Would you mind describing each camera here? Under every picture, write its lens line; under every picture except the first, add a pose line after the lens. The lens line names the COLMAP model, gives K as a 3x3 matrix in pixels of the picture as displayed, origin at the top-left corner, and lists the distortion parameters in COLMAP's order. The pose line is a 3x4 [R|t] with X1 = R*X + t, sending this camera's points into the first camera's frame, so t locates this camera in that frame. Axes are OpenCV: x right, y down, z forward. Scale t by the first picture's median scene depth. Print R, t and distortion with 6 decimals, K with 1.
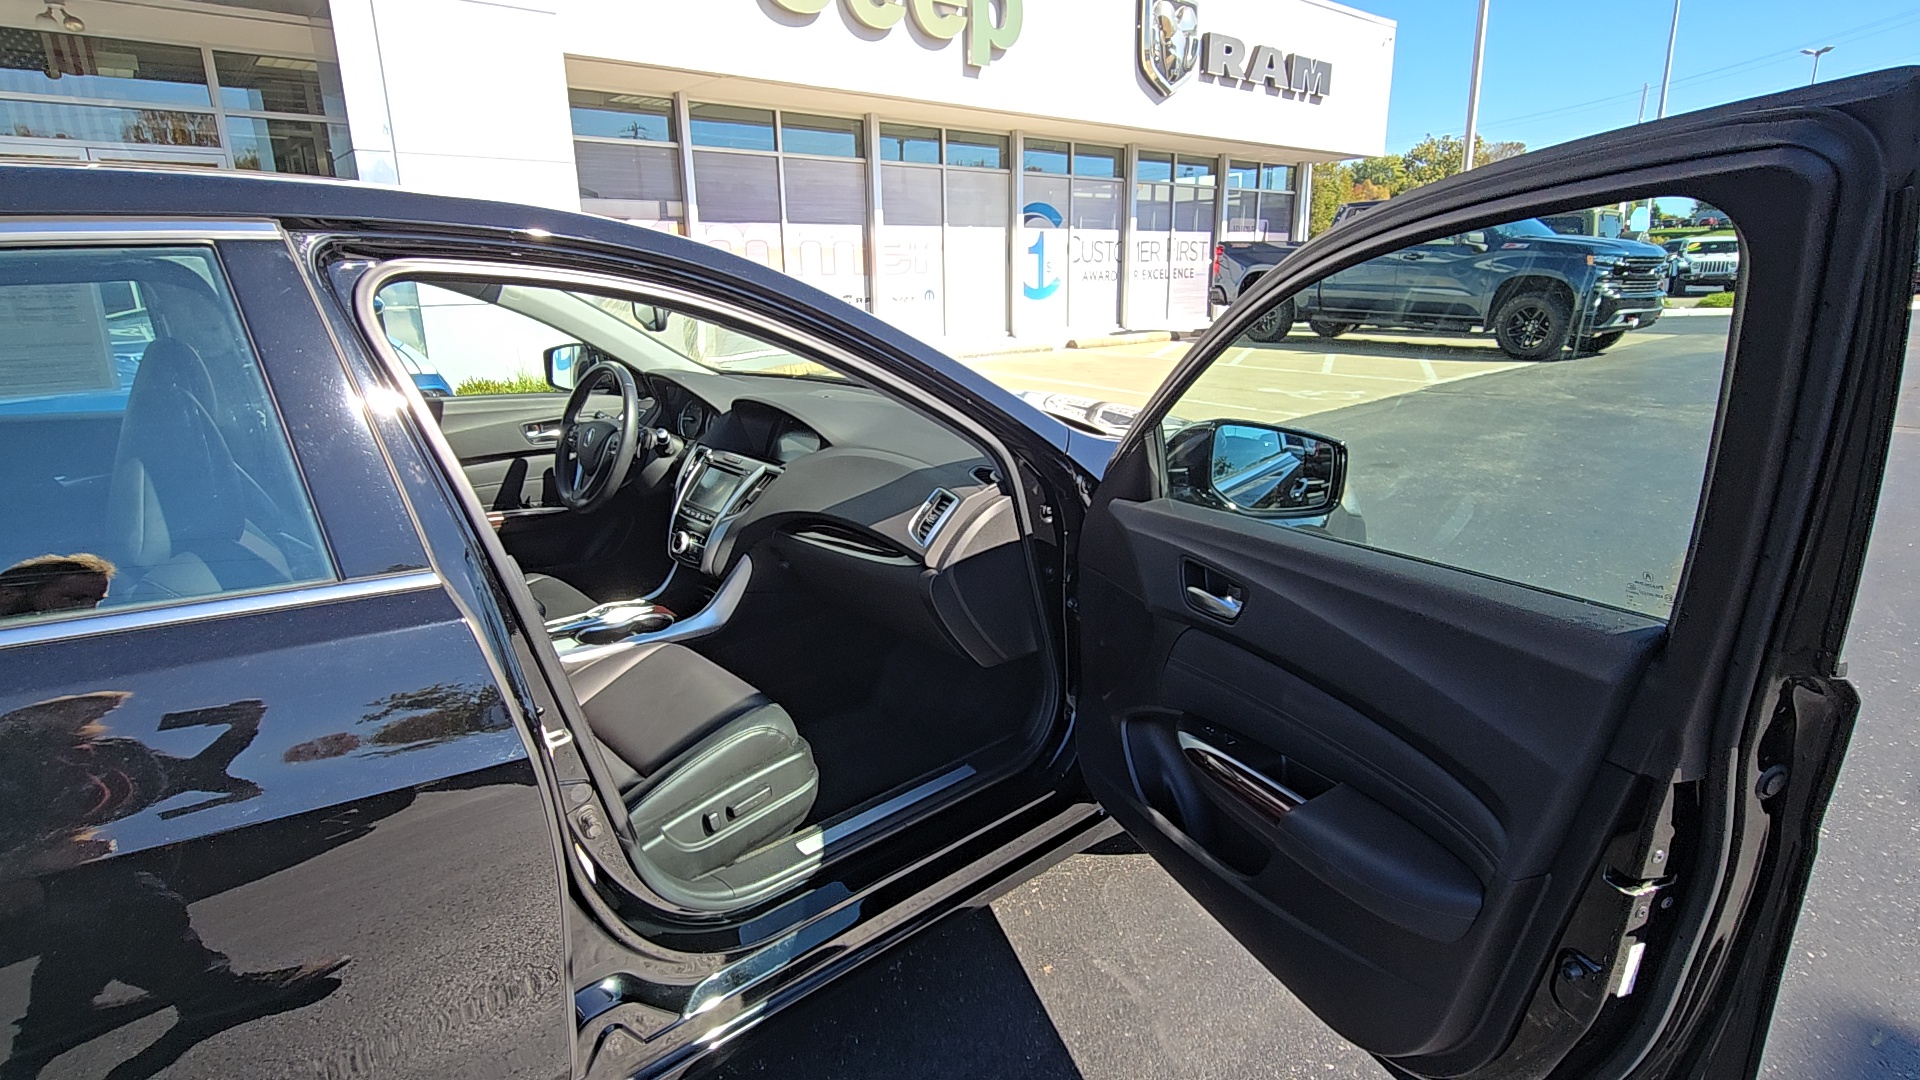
lens RADIAL K [[968.6, 0, 951.7], [0, 968.6, 542.7], [0, 0, 1]] dist [-0.000318, -0.000800]
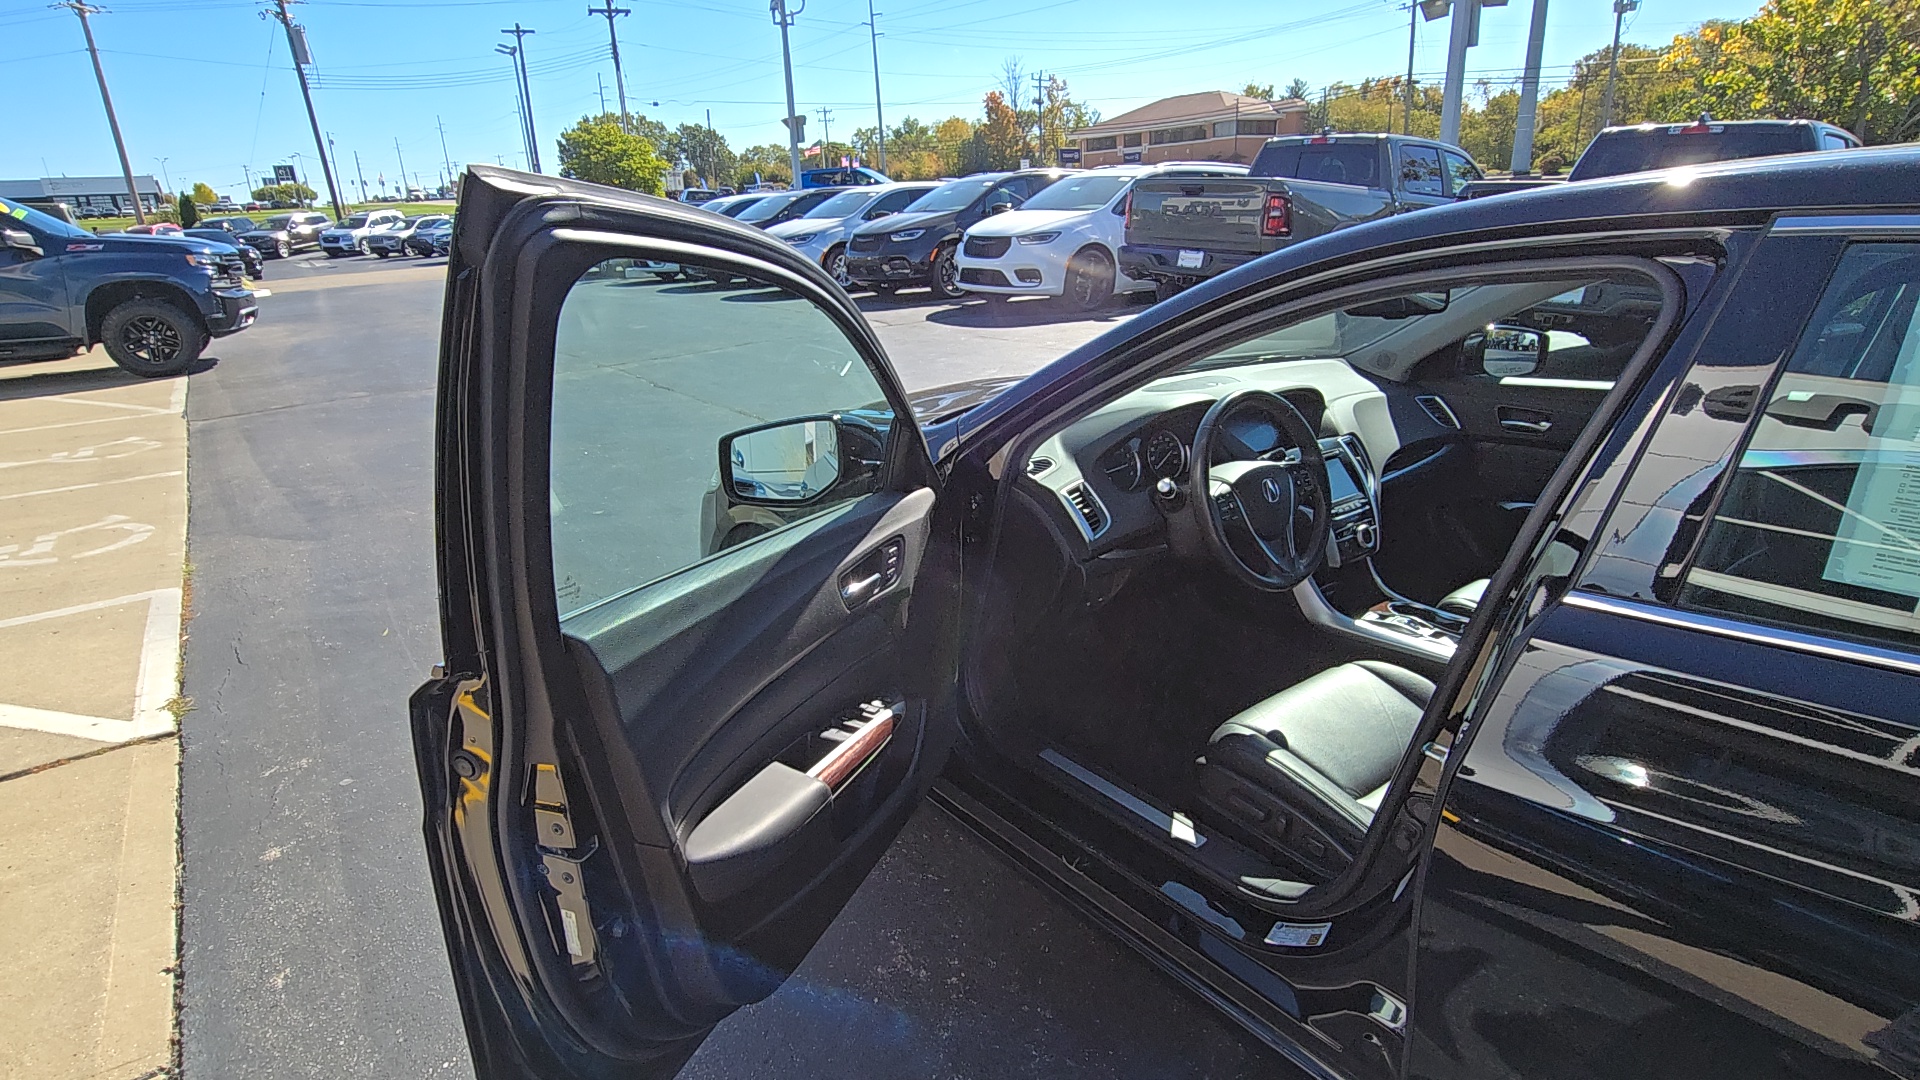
lens RADIAL K [[968.6, 0, 951.5], [0, 968.6, 540.2], [0, 0, 1]] dist [-0.000318, -0.000800]
pose [[0.067654, -0.314357, 0.946891, -0.202047], [0.316279, 0.906874, 0.278474, -0.063854], [-0.946251, 0.280641, 0.160778, 0.199247]]
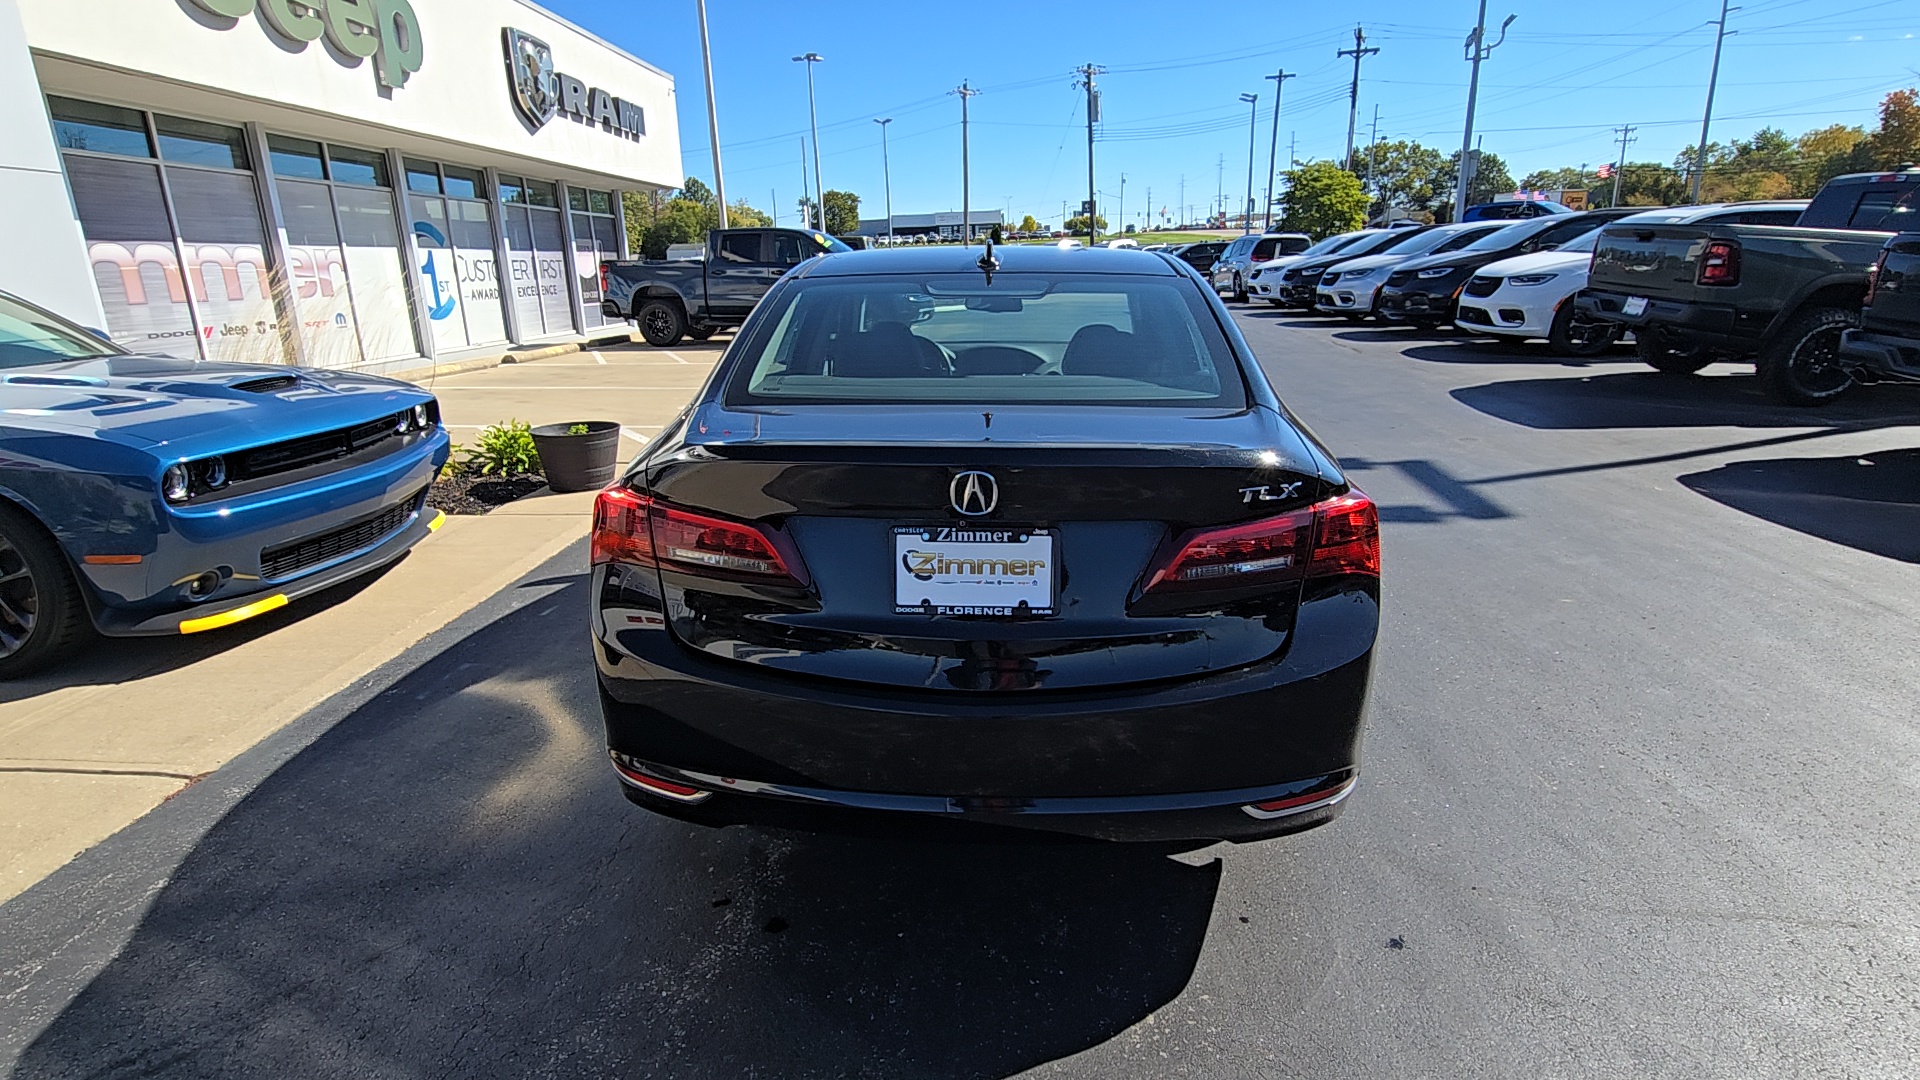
lens RADIAL K [[968.6, 0, 953.1], [0, 968.6, 547.2], [0, 0, 1]] dist [-0.000318, -0.000800]
pose [[0.705800, -0.203035, 0.678693, -0.293327], [0.210265, 0.974916, 0.072989, 0.016924], [-0.676488, 0.091190, 0.730787, -0.067757]]
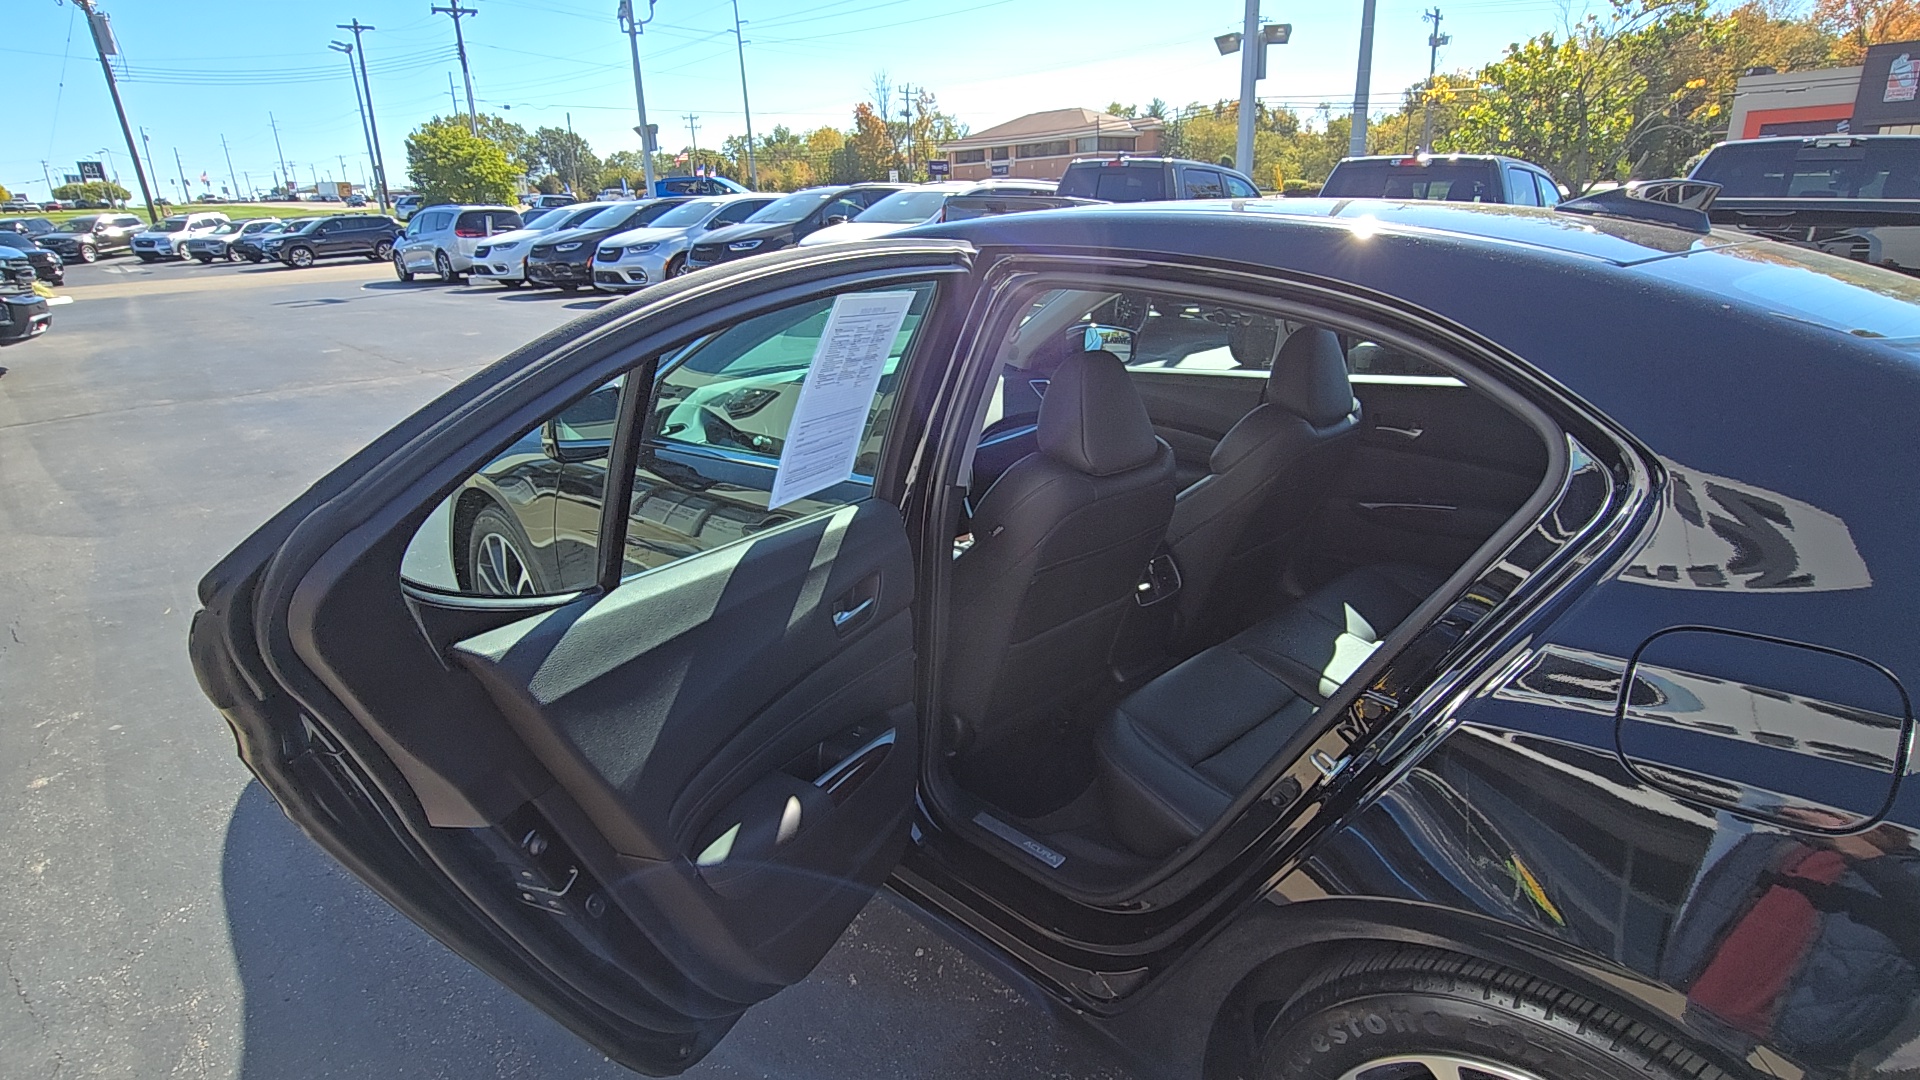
lens RADIAL K [[968.6, 0, 953.2], [0, 968.6, 539.8], [0, 0, 1]] dist [-0.000318, -0.000800]
pose [[-0.054035, -0.305556, 0.950640, -0.247685], [0.306206, 0.901092, 0.307035, -0.051806], [-0.950431, 0.307682, 0.044873, 0.155196]]
